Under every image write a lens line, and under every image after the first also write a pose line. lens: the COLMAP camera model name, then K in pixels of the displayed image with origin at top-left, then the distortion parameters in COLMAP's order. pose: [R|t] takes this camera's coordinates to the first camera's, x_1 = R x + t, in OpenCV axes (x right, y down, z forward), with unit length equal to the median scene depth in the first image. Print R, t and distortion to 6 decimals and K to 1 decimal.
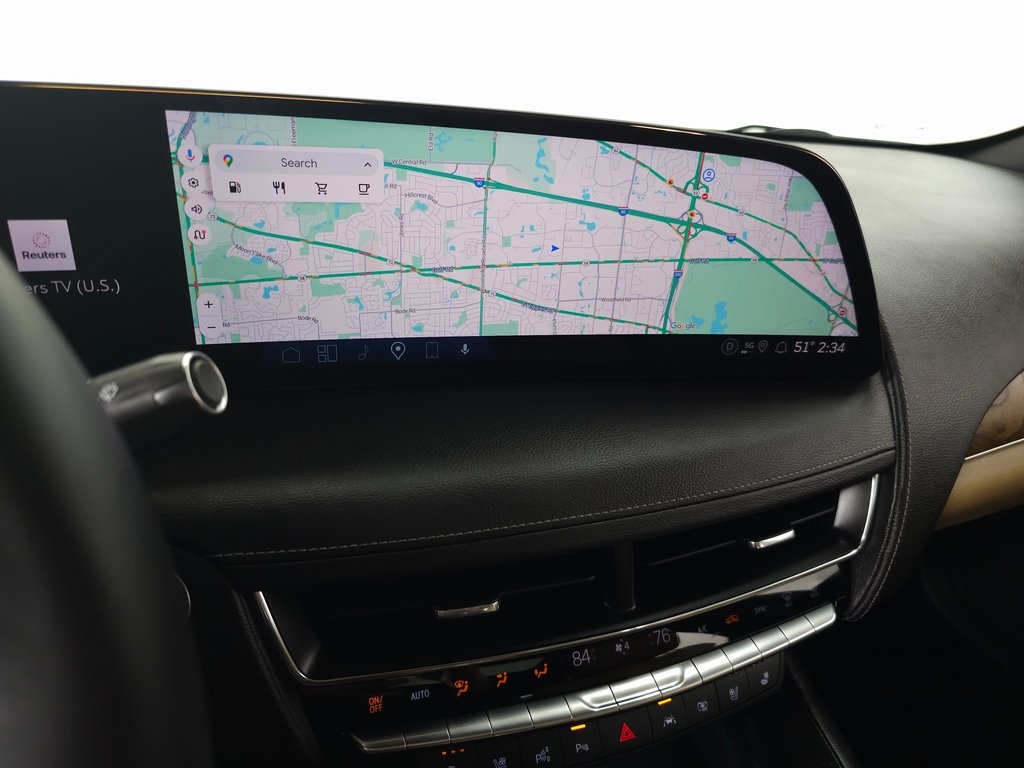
lens RADIAL K [[696.2, 0, 514.2], [0, 696.2, 379.1], [0, 0, 1]] dist [0.041811, -0.054457]
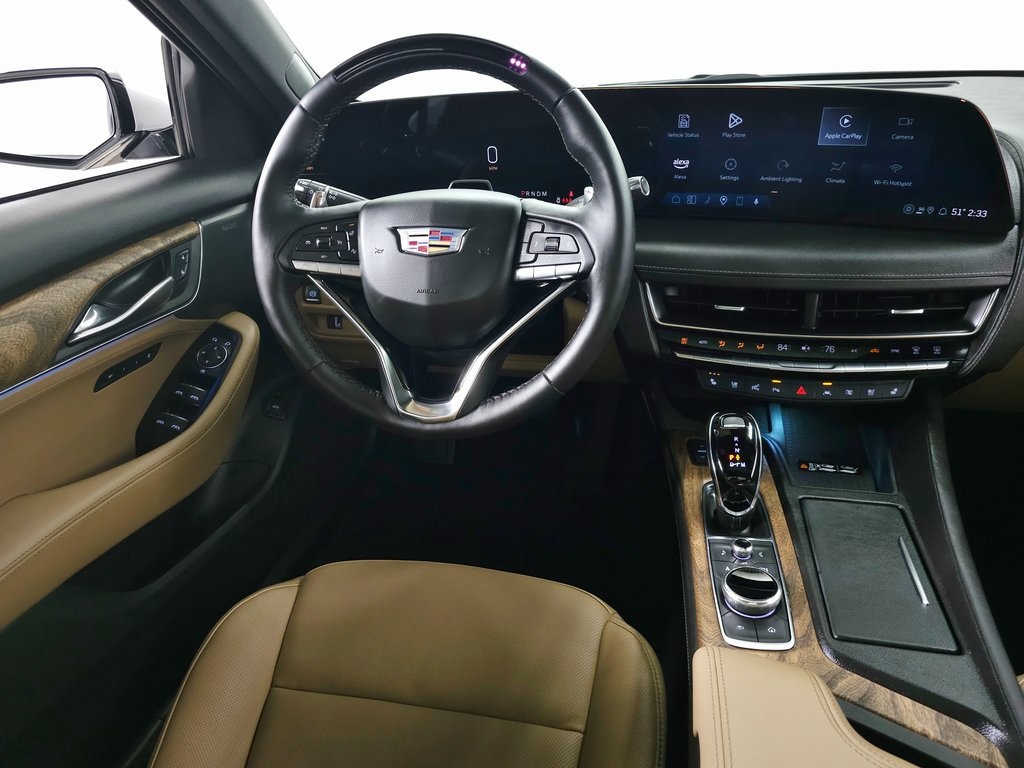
lens RADIAL K [[691.7, 0, 506.5], [0, 691.7, 386.6], [0, 0, 1]] dist [0.058720, -0.070160]
pose [[0.828605, 0.180958, -0.529780, 0.533904], [-0.131513, 0.982755, 0.129988, 0.338279], [0.544167, -0.038036, 0.838114, -1.226554]]
